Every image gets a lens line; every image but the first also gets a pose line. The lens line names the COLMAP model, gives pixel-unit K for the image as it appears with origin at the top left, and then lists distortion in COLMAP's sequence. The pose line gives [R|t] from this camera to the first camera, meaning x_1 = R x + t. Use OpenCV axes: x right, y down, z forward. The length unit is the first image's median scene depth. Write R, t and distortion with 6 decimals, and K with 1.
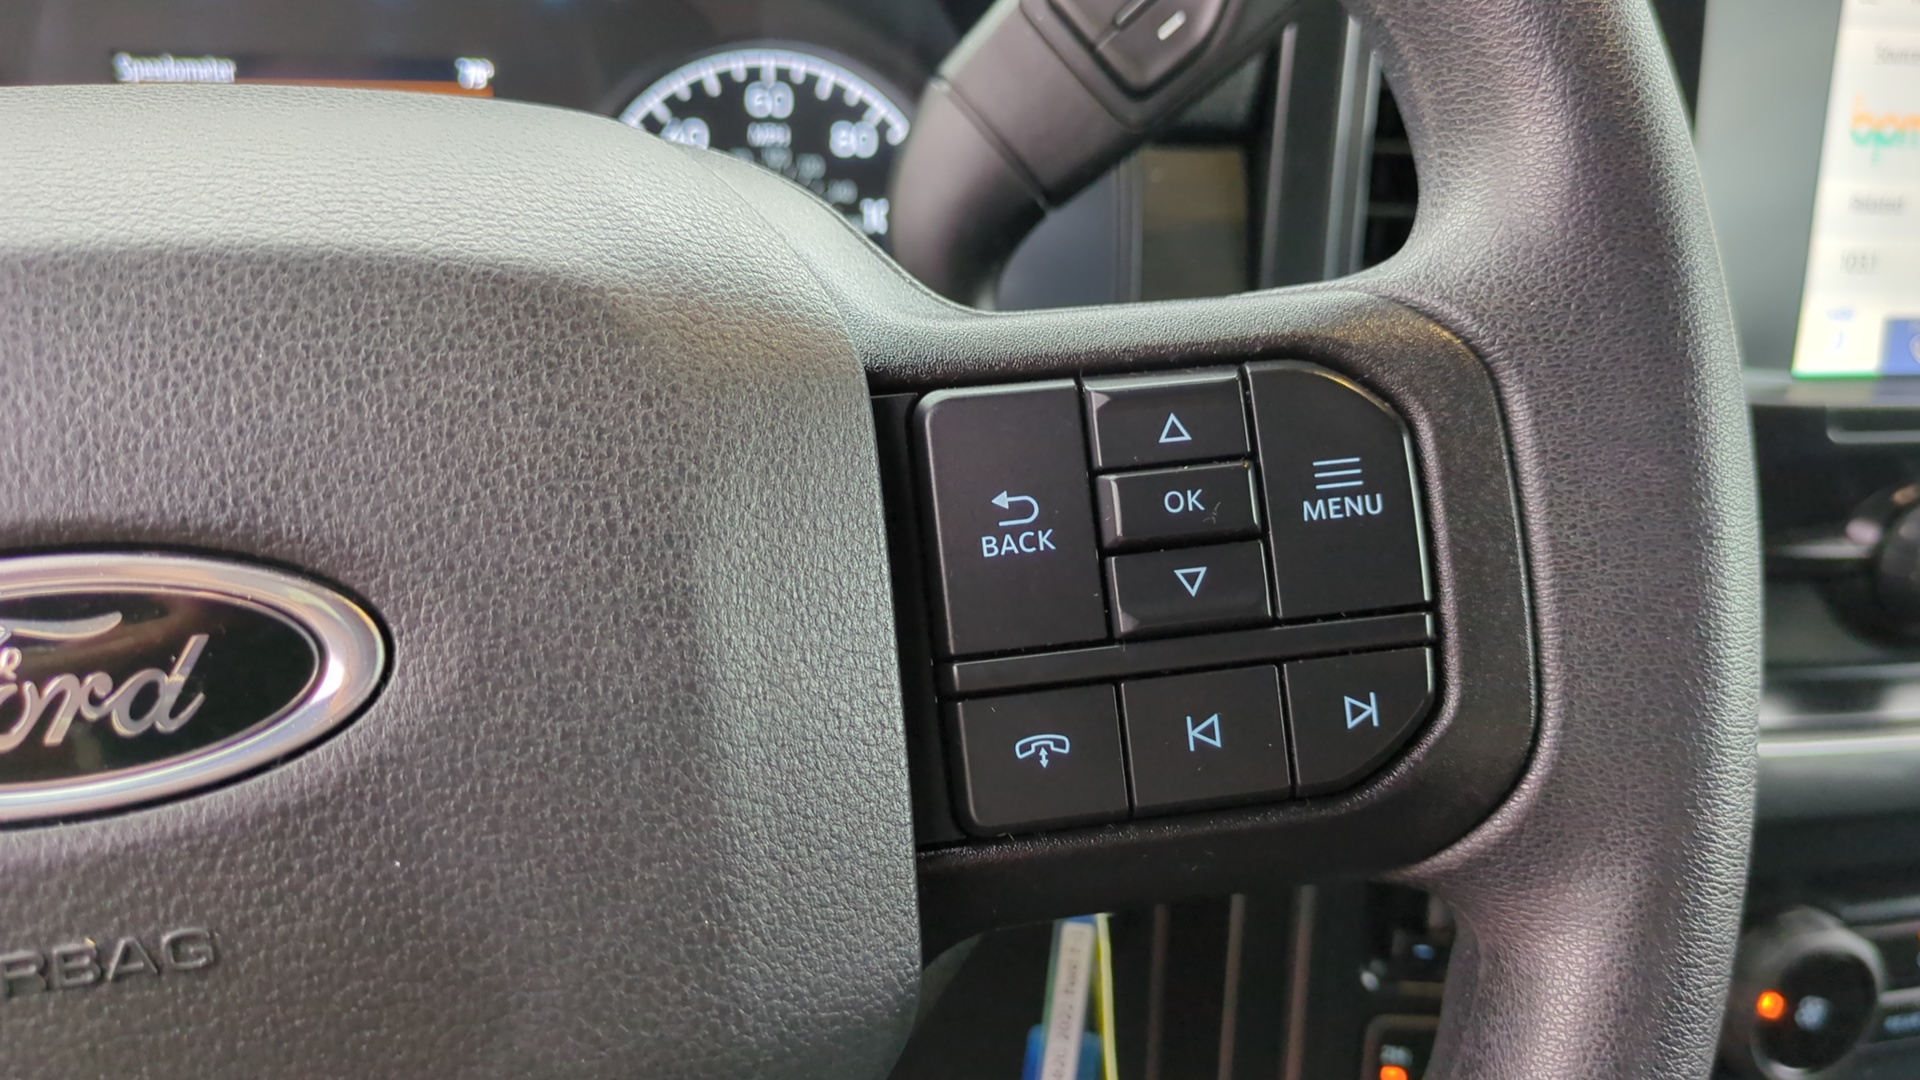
lens RADIAL K [[1652.4, 0, 964.5], [0, 1652.4, 522.1], [0, 0, 1]] dist [0.070137, -0.092477]
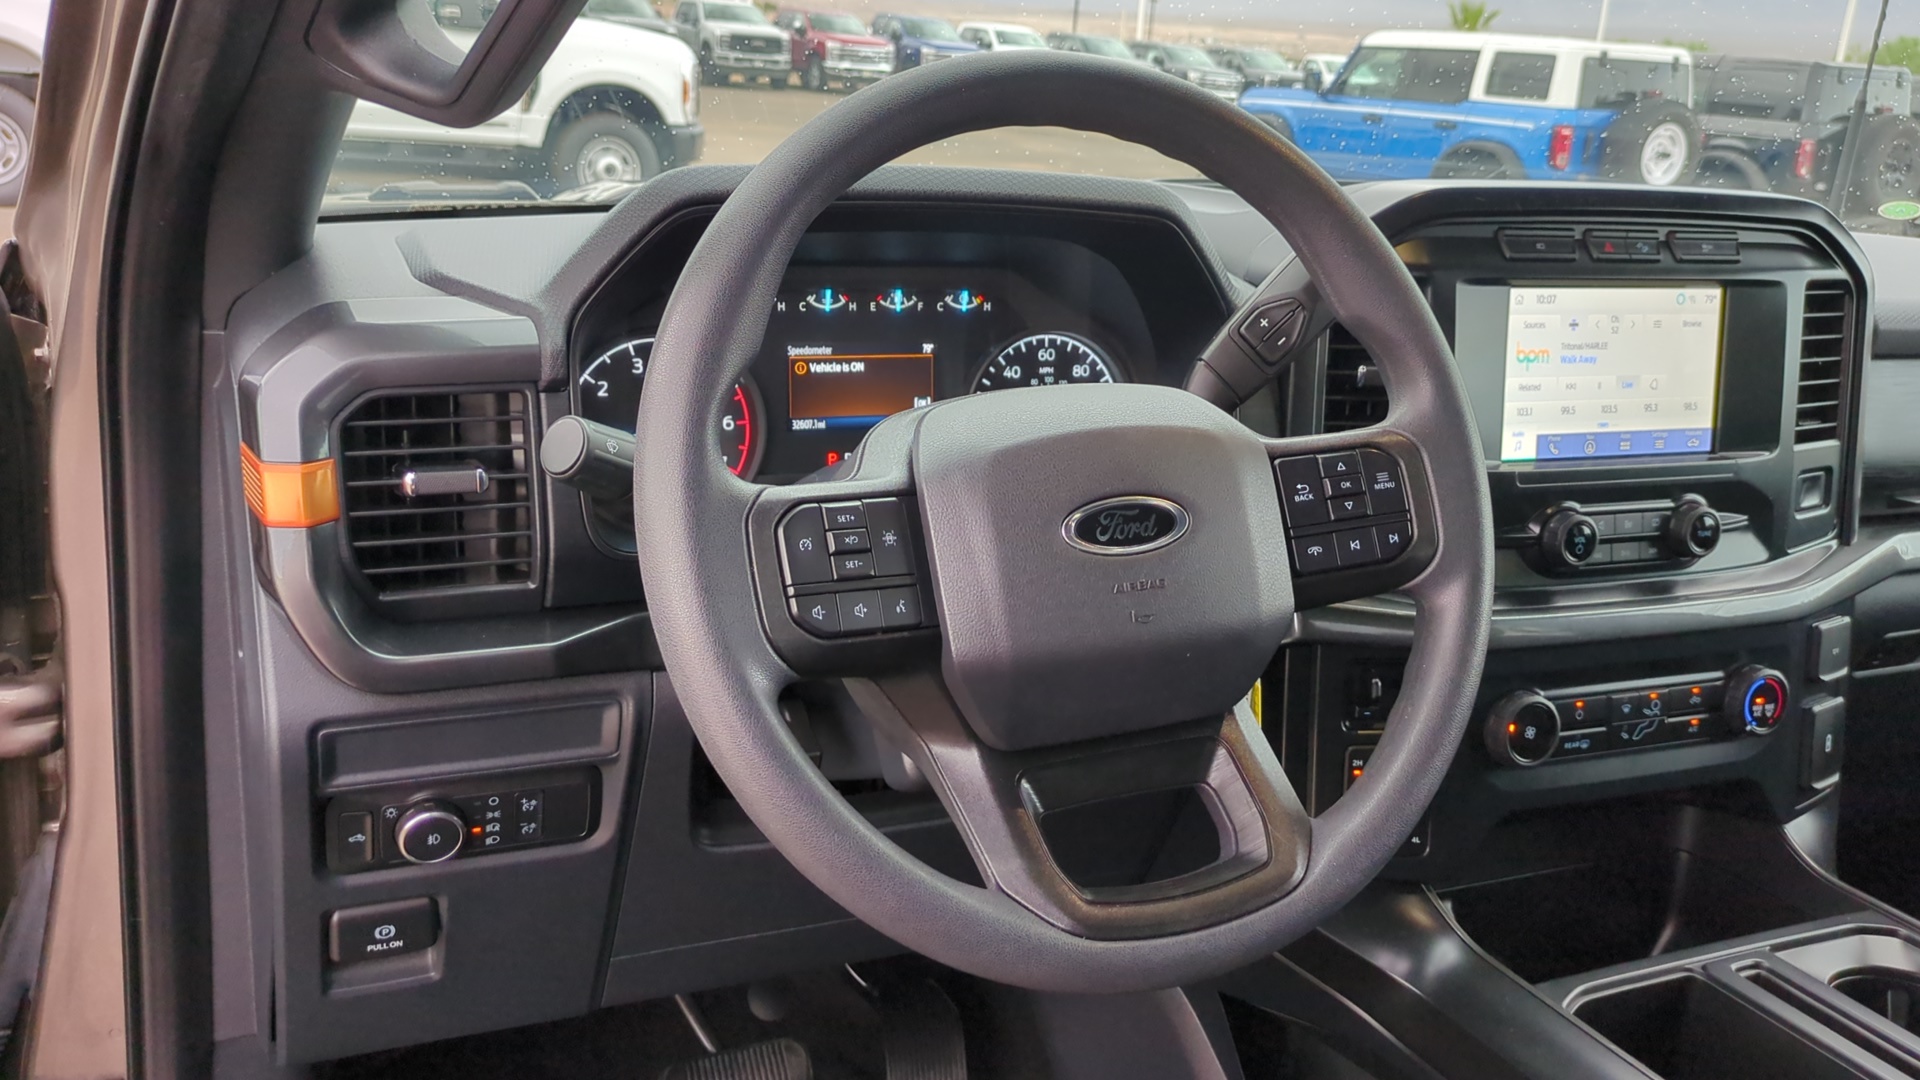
lens RADIAL K [[1652.4, 0, 975.0], [0, 1652.4, 542.0], [0, 0, 1]] dist [0.070137, -0.092477]
pose [[0.989288, -0.043209, 0.139435, -1.126313], [0.054479, 0.995460, -0.078049, 0.333367], [-0.135429, 0.084809, 0.987151, -2.379922]]
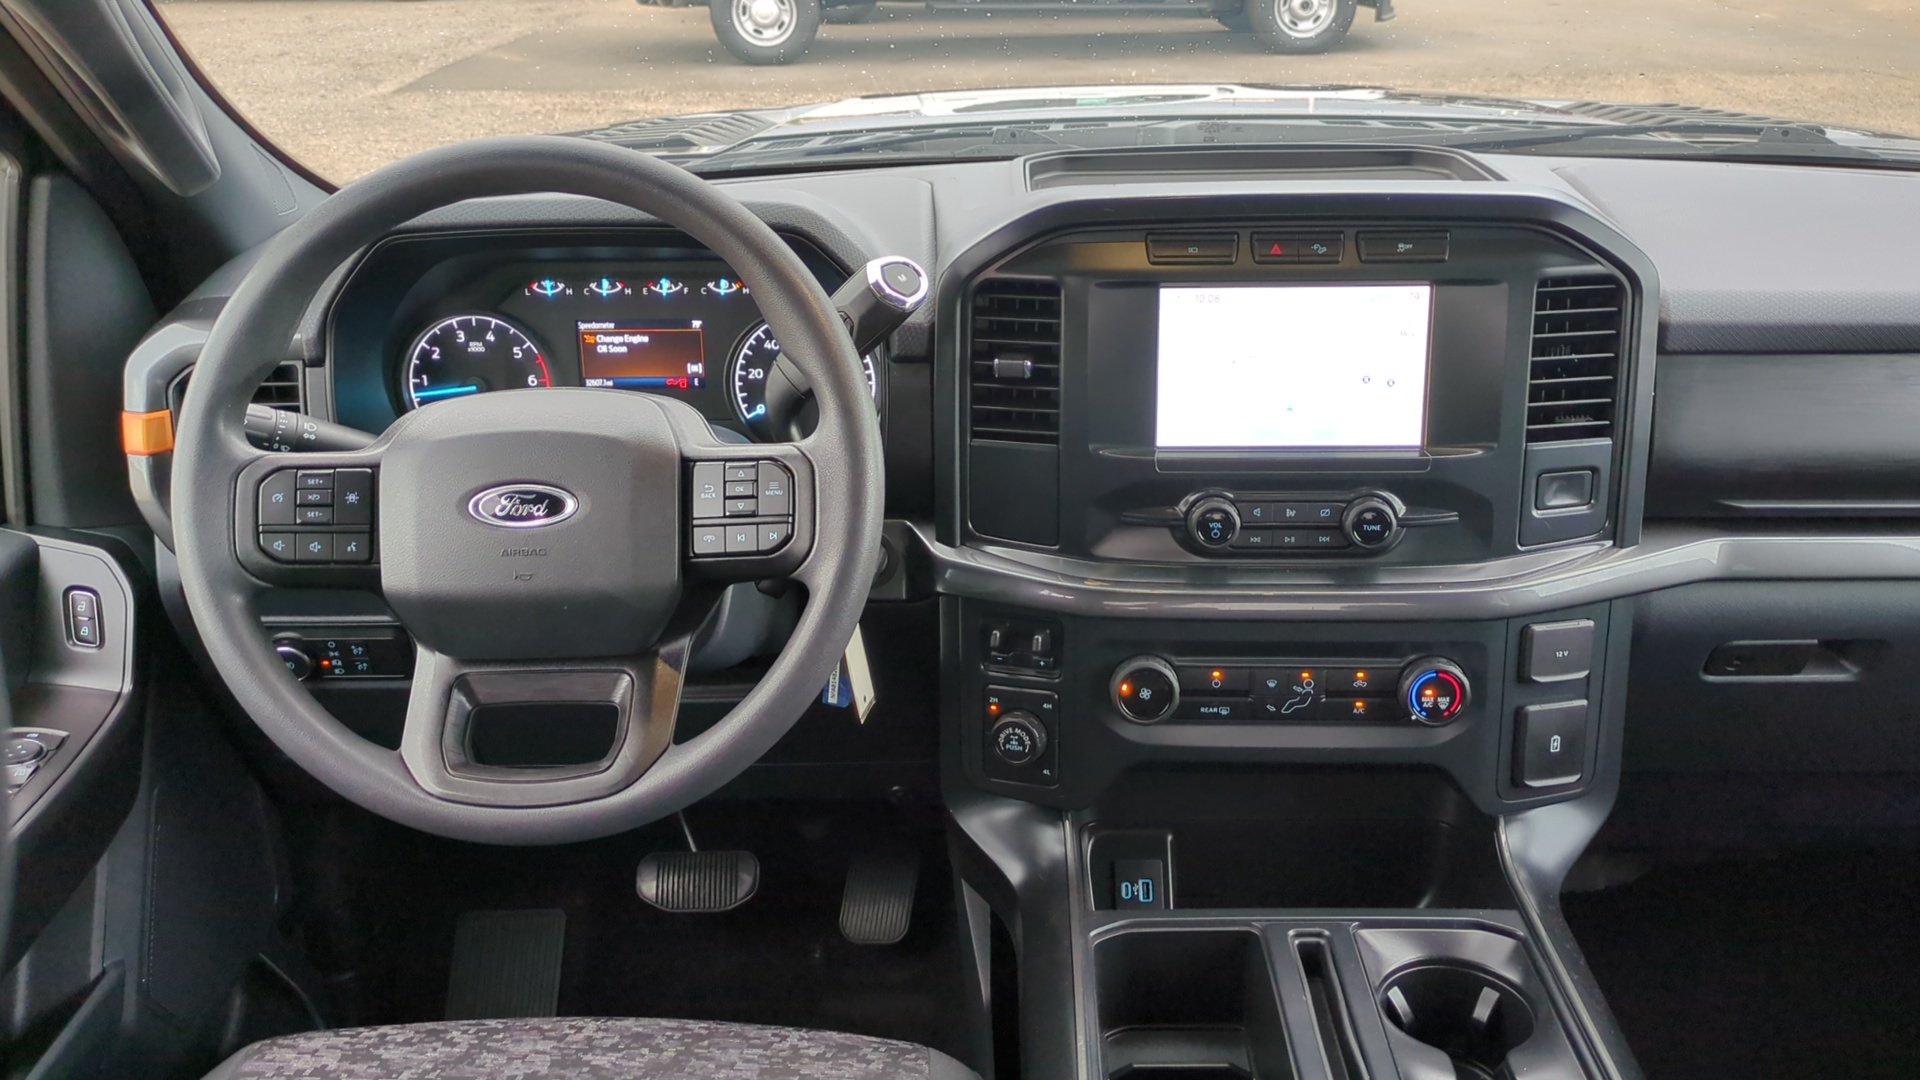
lens RADIAL K [[1652.4, 0, 980.3], [0, 1652.4, 543.7], [0, 0, 1]] dist [0.070137, -0.092477]
pose [[0.952547, 0.040518, -0.301681, 2.035220], [-0.039318, 0.999176, 0.010054, 0.092015], [0.301840, 0.002285, 0.953356, -2.997247]]
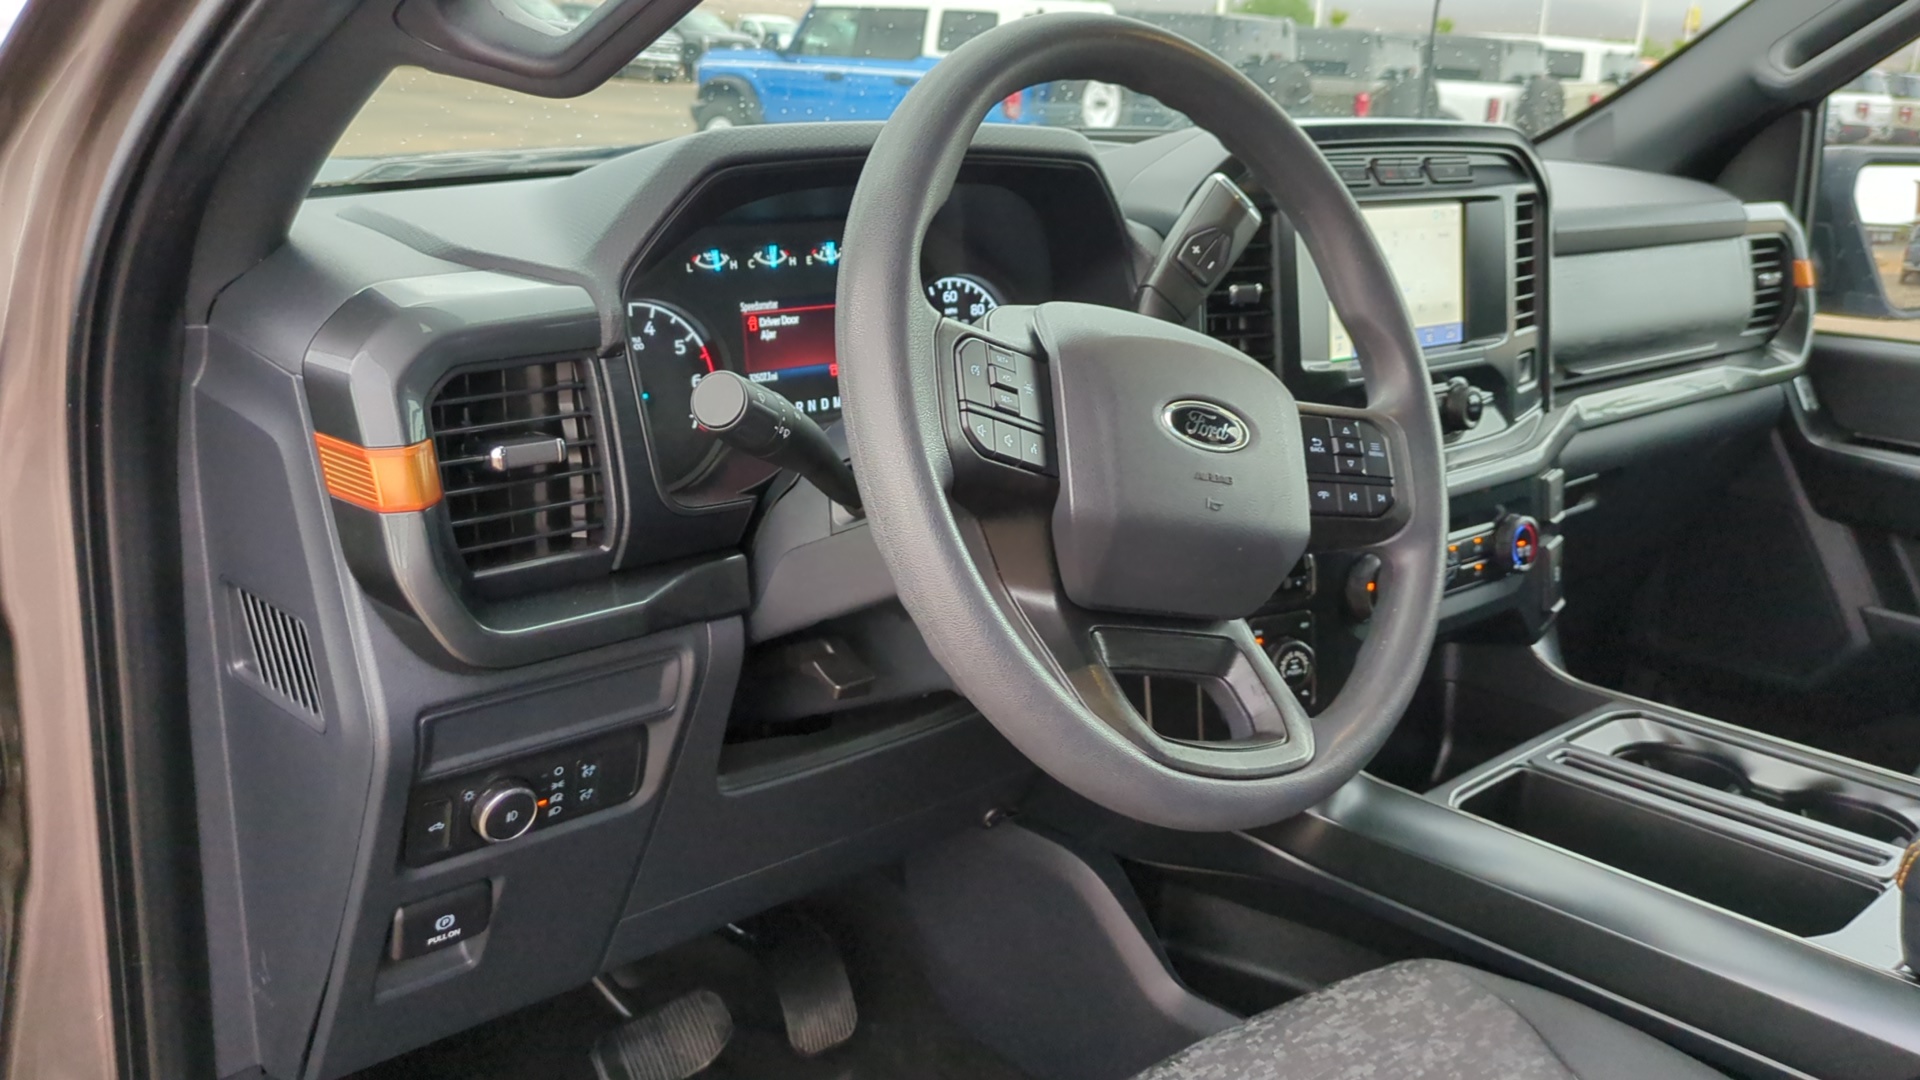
lens RADIAL K [[1652.4, 0, 979.9], [0, 1652.4, 563.7], [0, 0, 1]] dist [0.070137, -0.092477]
pose [[0.887644, -0.162352, 0.430963, -2.461035], [0.183704, 0.982949, -0.008074, 0.304344], [-0.422304, 0.086336, 0.902333, -2.330468]]
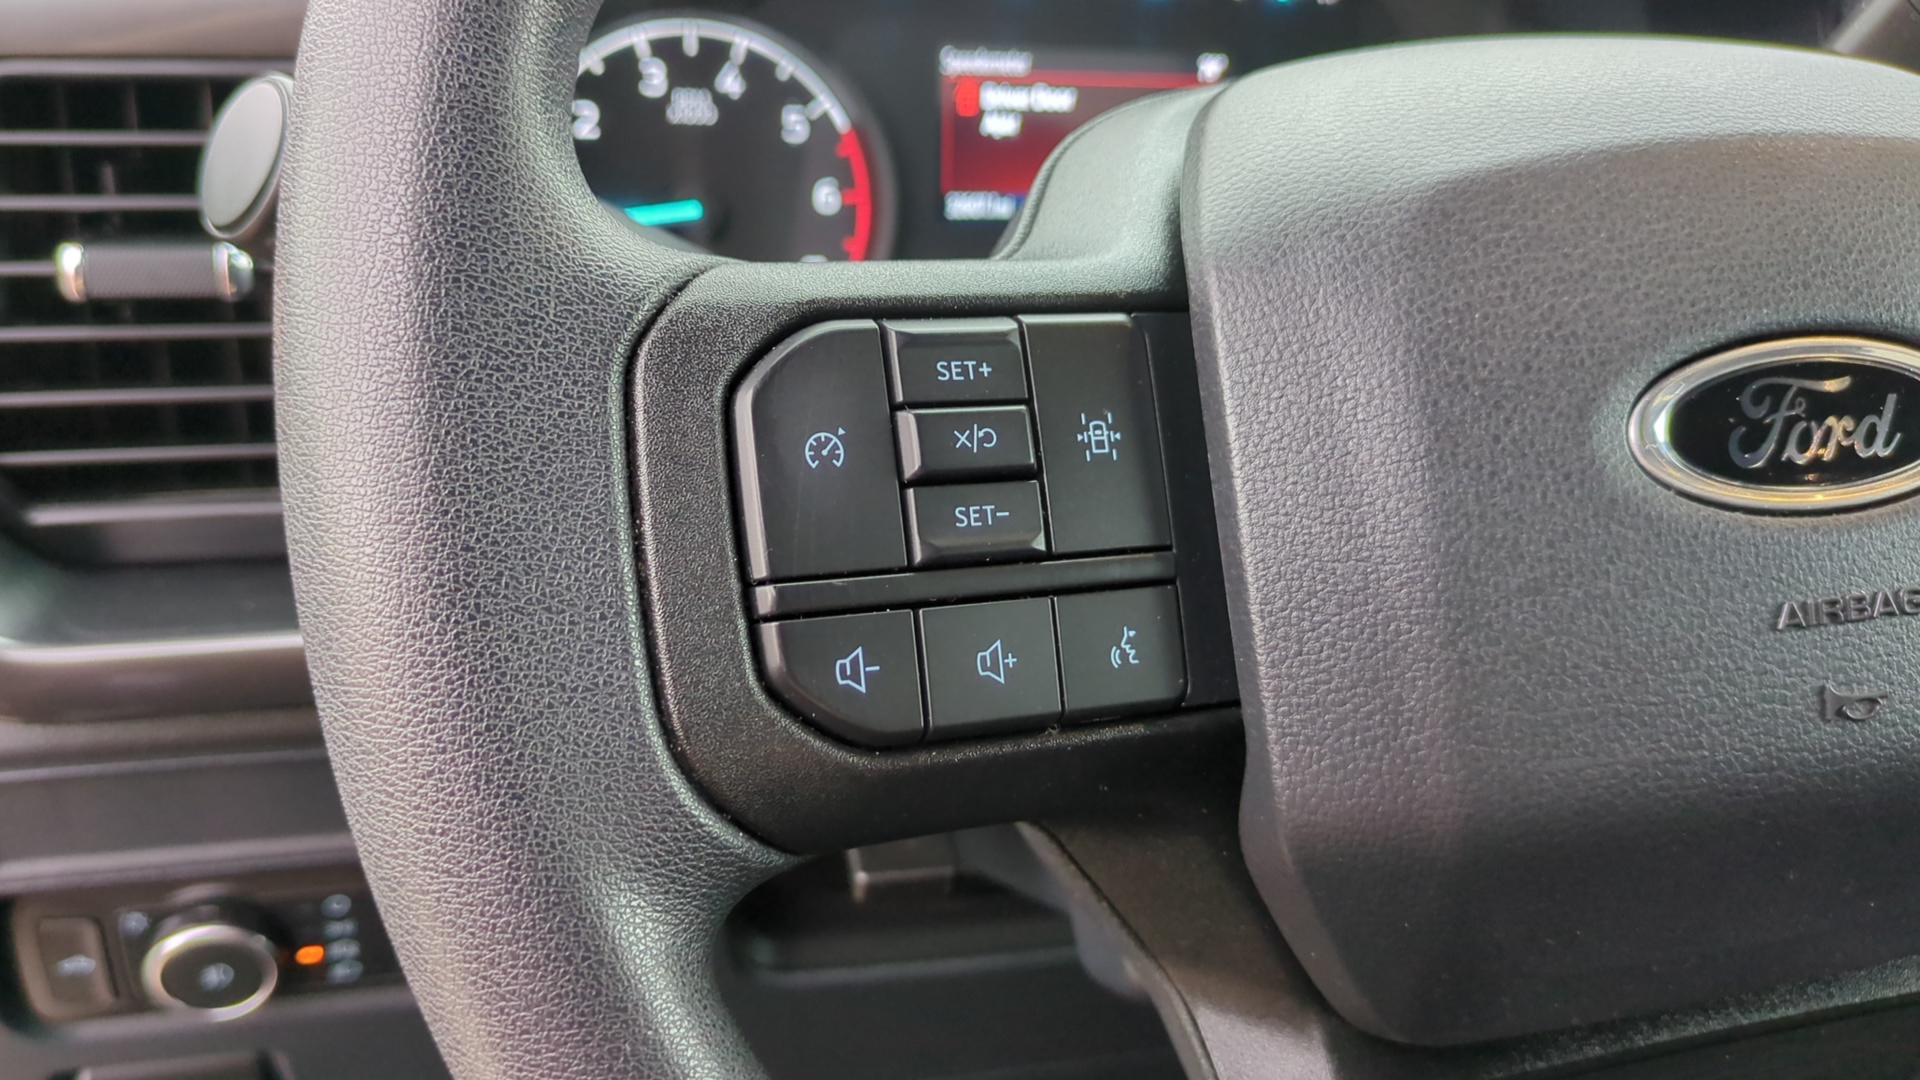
lens RADIAL K [[1652.4, 0, 948.6], [0, 1652.4, 556.2], [0, 0, 1]] dist [0.070137, -0.092477]
pose [[0.999640, -0.003065, -0.026642, -0.920705], [0.002972, 0.999989, -0.003519, 0.153929], [0.026652, 0.003438, 0.999639, -0.340291]]
